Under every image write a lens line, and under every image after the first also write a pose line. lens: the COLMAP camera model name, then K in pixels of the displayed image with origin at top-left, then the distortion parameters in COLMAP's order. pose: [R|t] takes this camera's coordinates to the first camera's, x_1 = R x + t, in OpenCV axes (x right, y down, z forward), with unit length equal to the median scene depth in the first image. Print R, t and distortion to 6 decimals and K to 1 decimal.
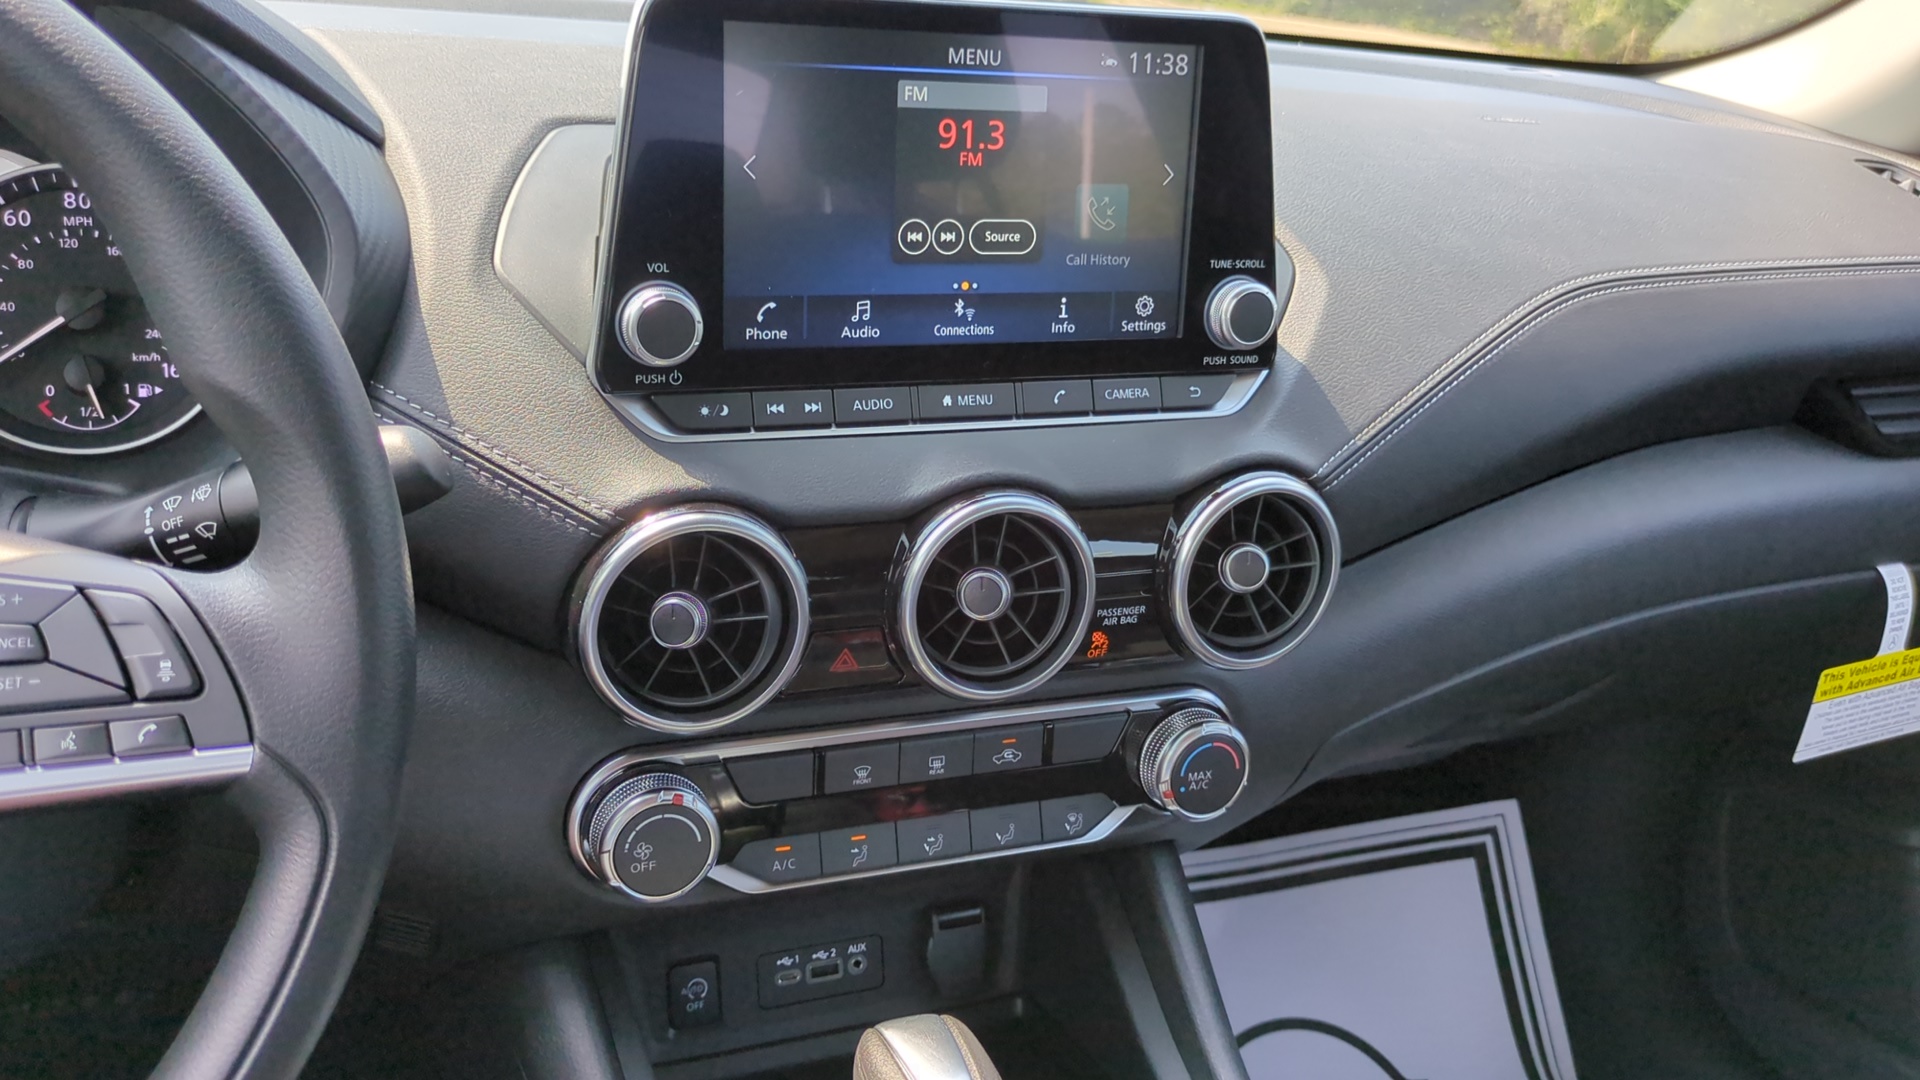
lens RADIAL K [[1706.7, 0, 968.5], [0, 1706.7, 506.7], [0, 0, 1]] dist [0.040140, -0.058049]
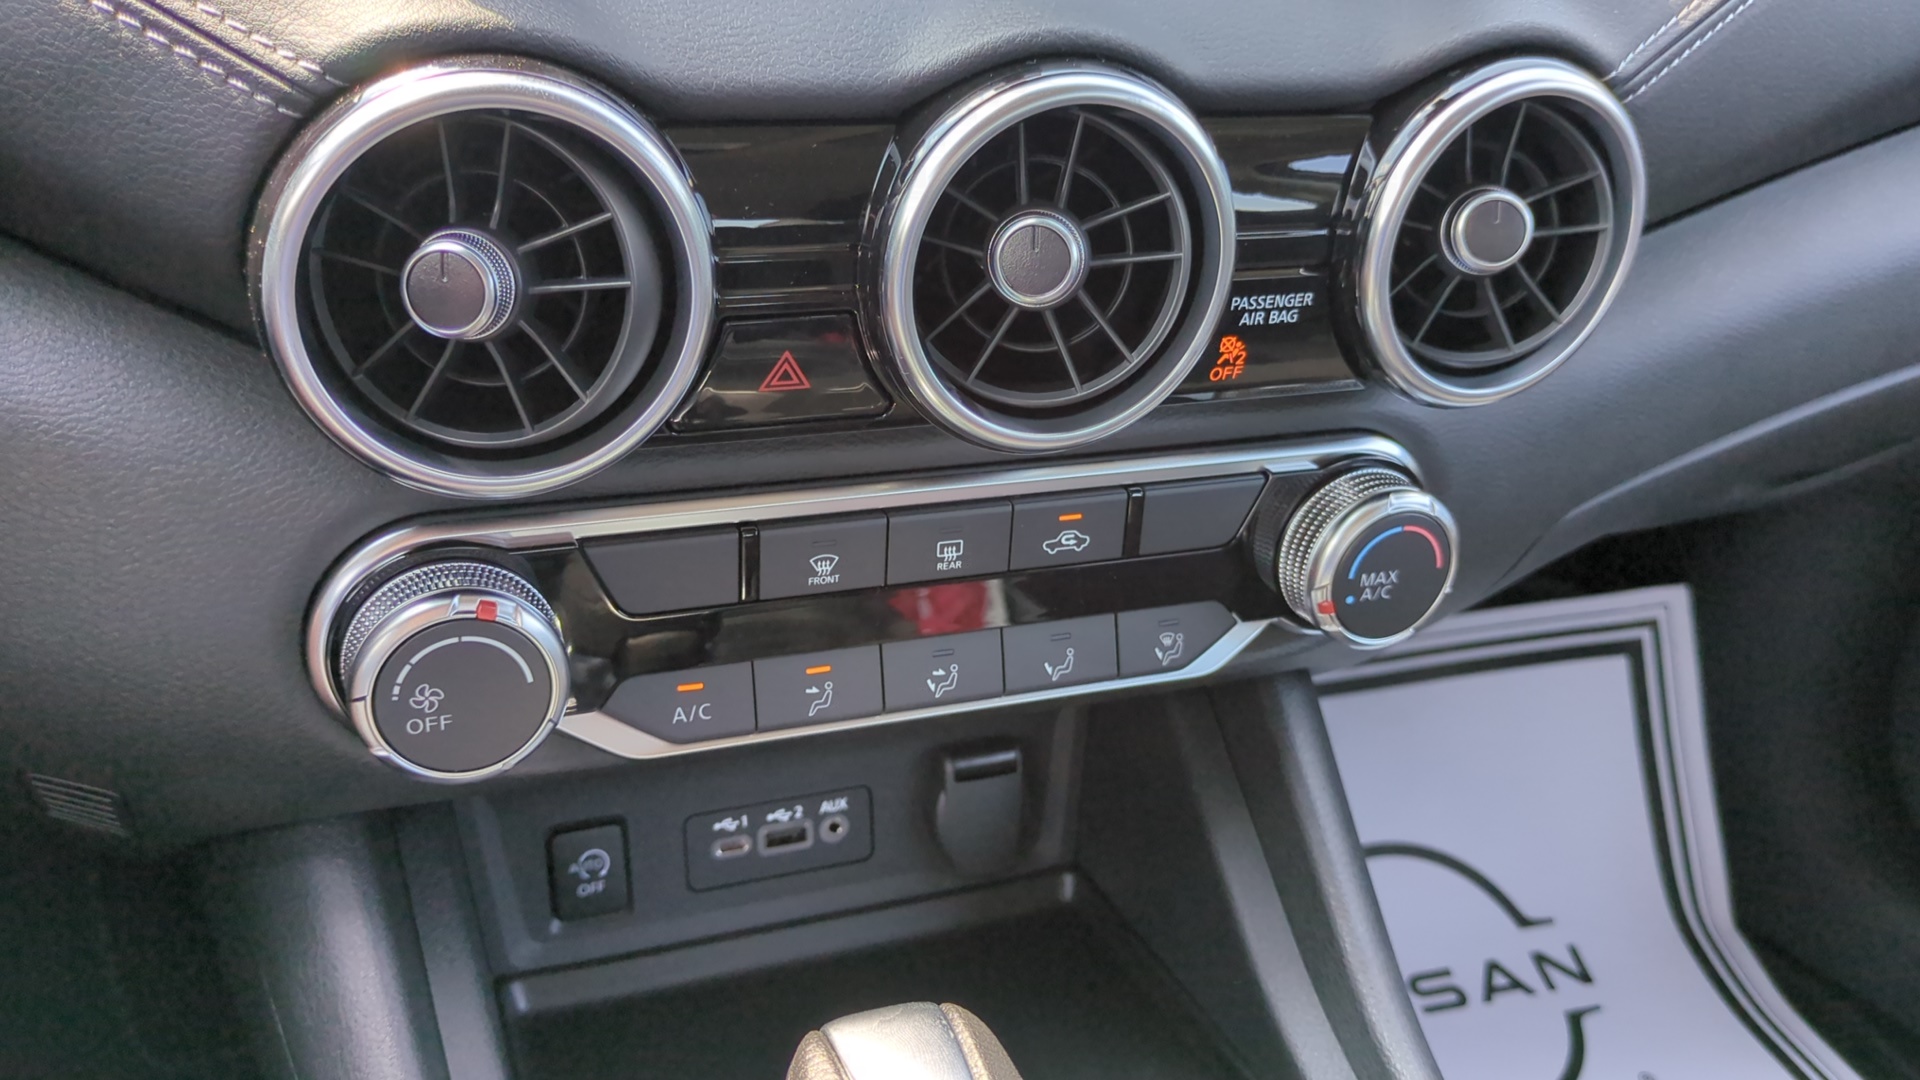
lens RADIAL K [[1706.7, 0, 950.1], [0, 1706.7, 522.1], [0, 0, 1]] dist [0.040140, -0.058049]
pose [[0.999248, 0.022305, -0.031708, 0.000492], [-0.017165, 0.987919, 0.154019, 0.046612], [0.034760, -0.153359, 0.987559, 0.401193]]
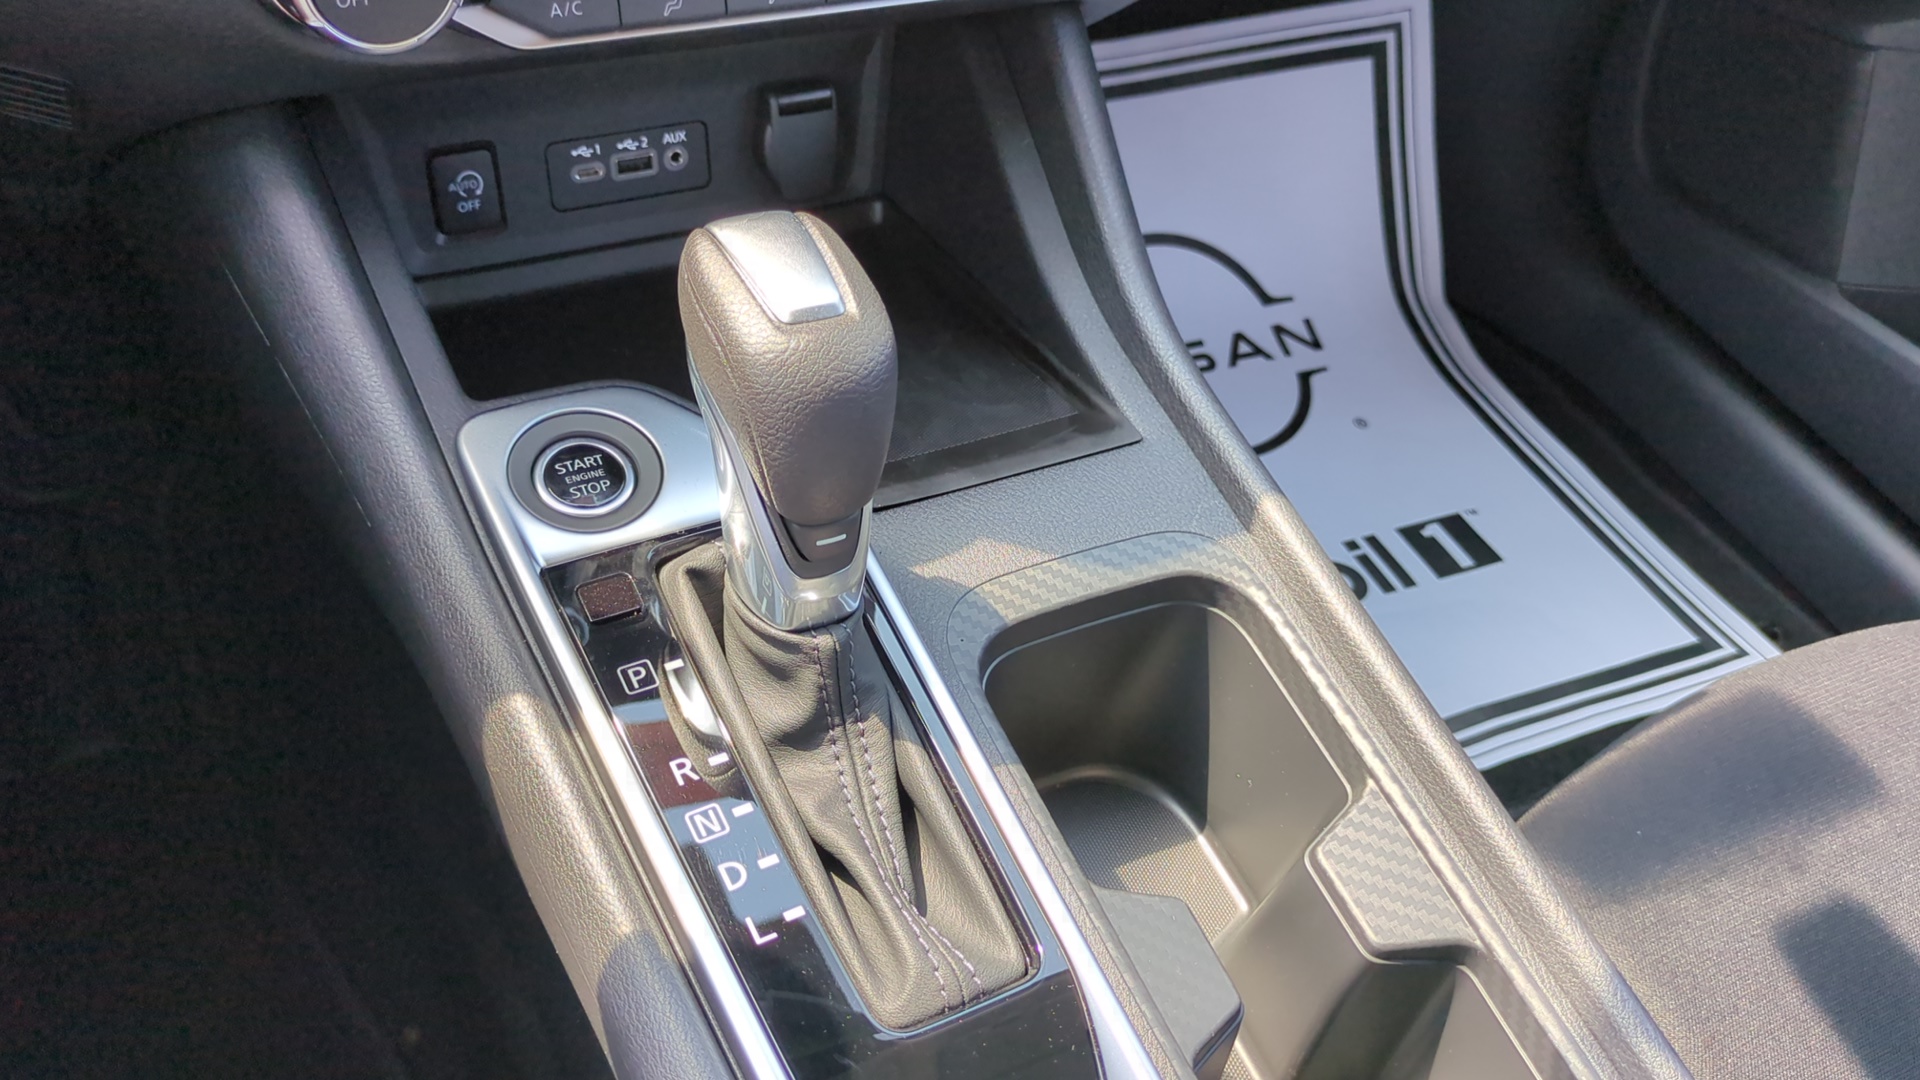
lens RADIAL K [[1706.7, 0, 965.7], [0, 1706.7, 543.9], [0, 0, 1]] dist [0.040140, -0.058049]
pose [[0.994774, -0.012847, 0.101293, -0.016233], [-0.034052, 0.893515, 0.447739, 0.078655], [-0.096259, -0.448849, 0.888408, 0.234699]]
